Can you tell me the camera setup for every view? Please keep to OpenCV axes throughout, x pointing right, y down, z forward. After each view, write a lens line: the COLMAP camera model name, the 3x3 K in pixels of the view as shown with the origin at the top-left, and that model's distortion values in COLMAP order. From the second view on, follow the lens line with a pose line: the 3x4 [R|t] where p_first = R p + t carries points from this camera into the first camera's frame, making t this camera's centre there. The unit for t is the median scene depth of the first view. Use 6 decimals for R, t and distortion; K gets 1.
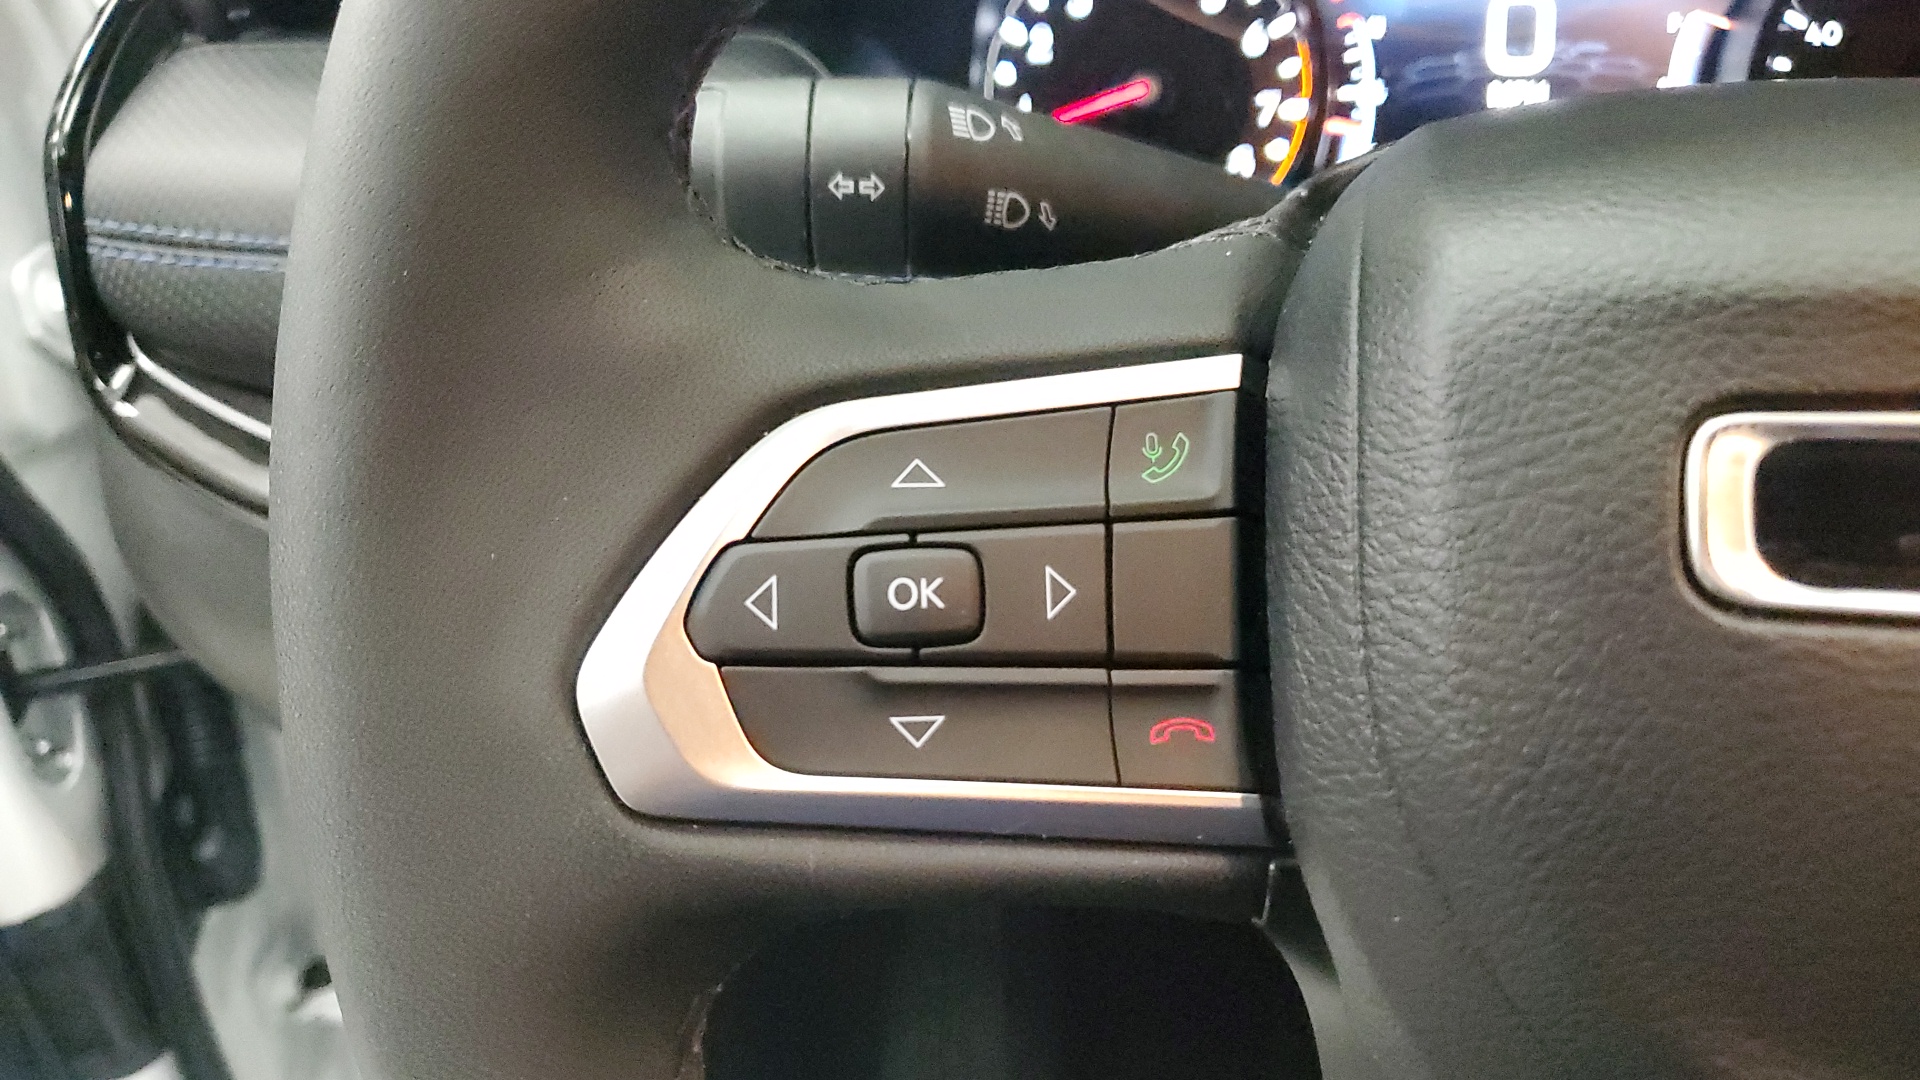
lens RADIAL K [[1590.5, 0, 960.0], [0, 1590.5, 540.0], [0, 0, 1]] dist [-0.014543, -0.008745]
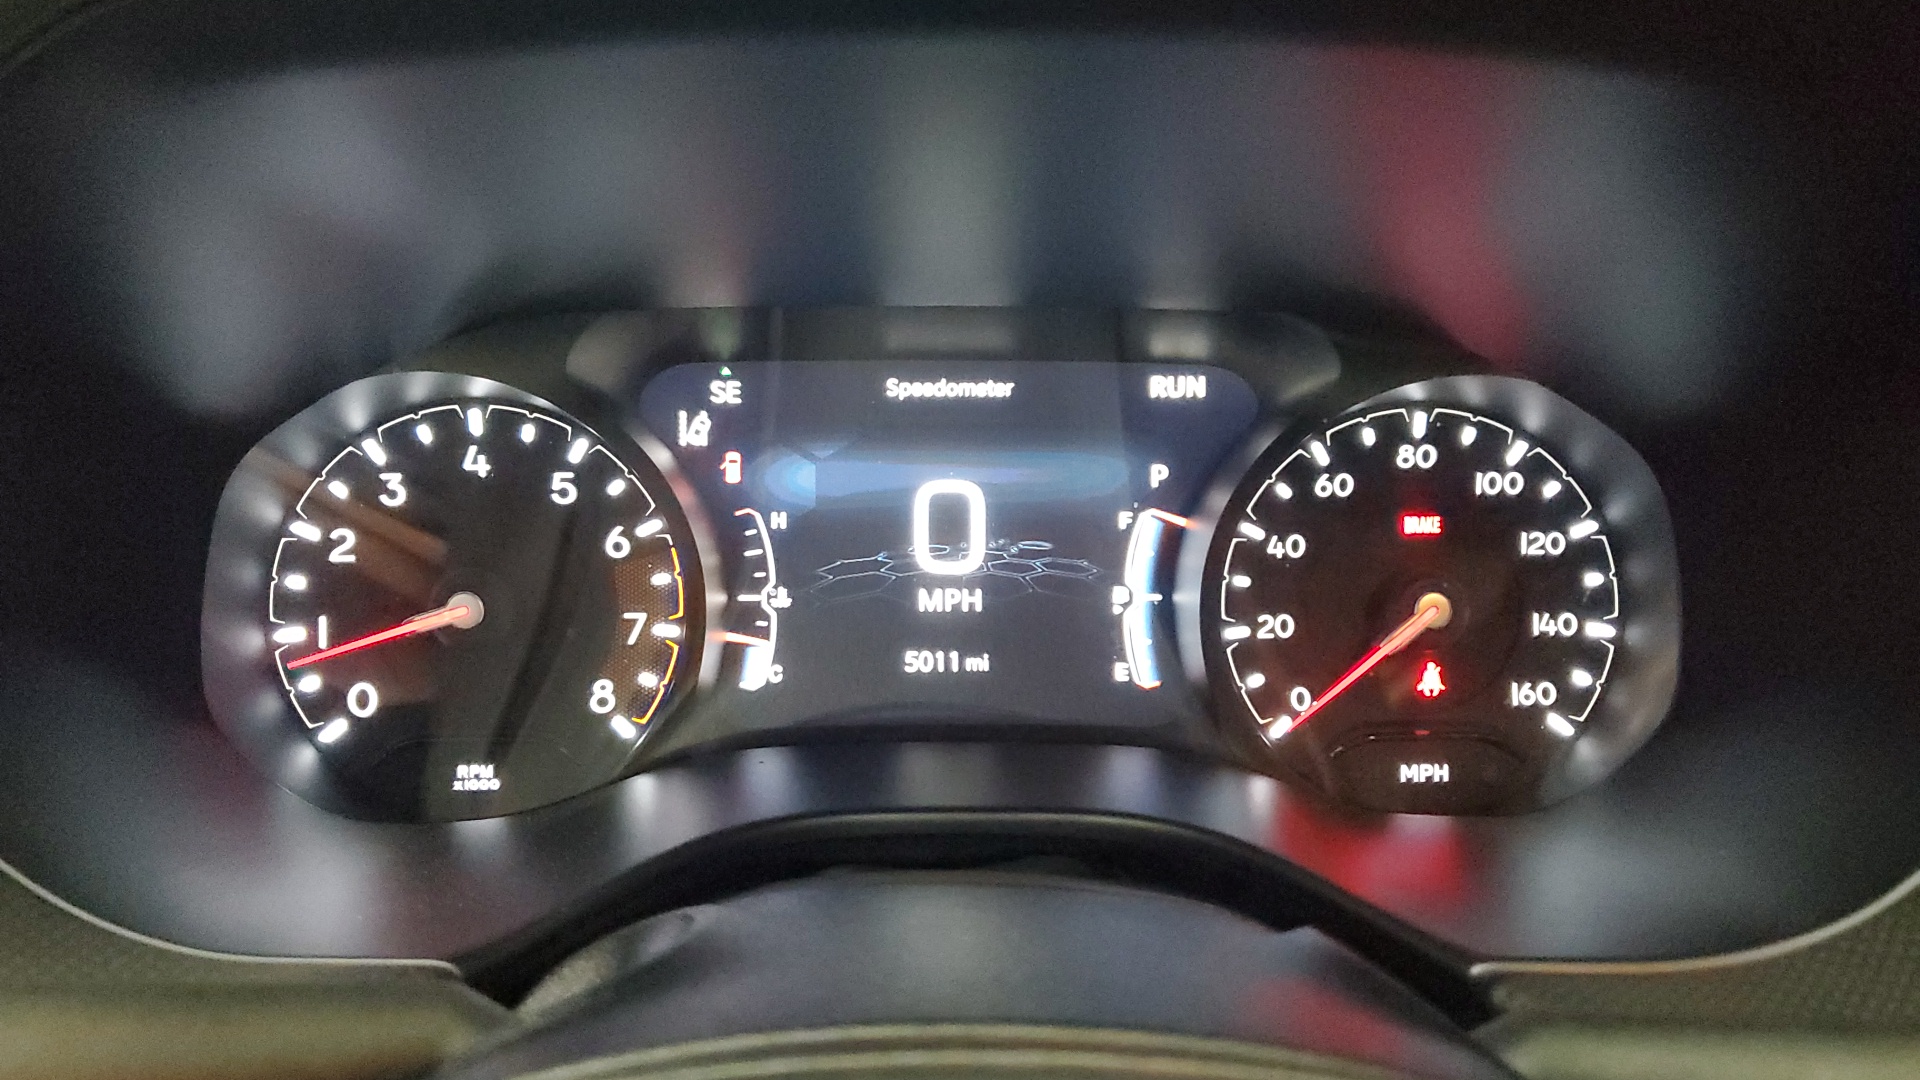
lens RADIAL K [[1559.9, 0, 960.0], [0, 1559.9, 540.0], [0, 0, 1]] dist [-0.005697, -0.005153]
pose [[0.982947, -0.006593, 0.183770, 0.257944], [0.030790, 0.991150, -0.129128, -0.257240], [-0.181292, 0.132584, 0.974451, 0.252690]]
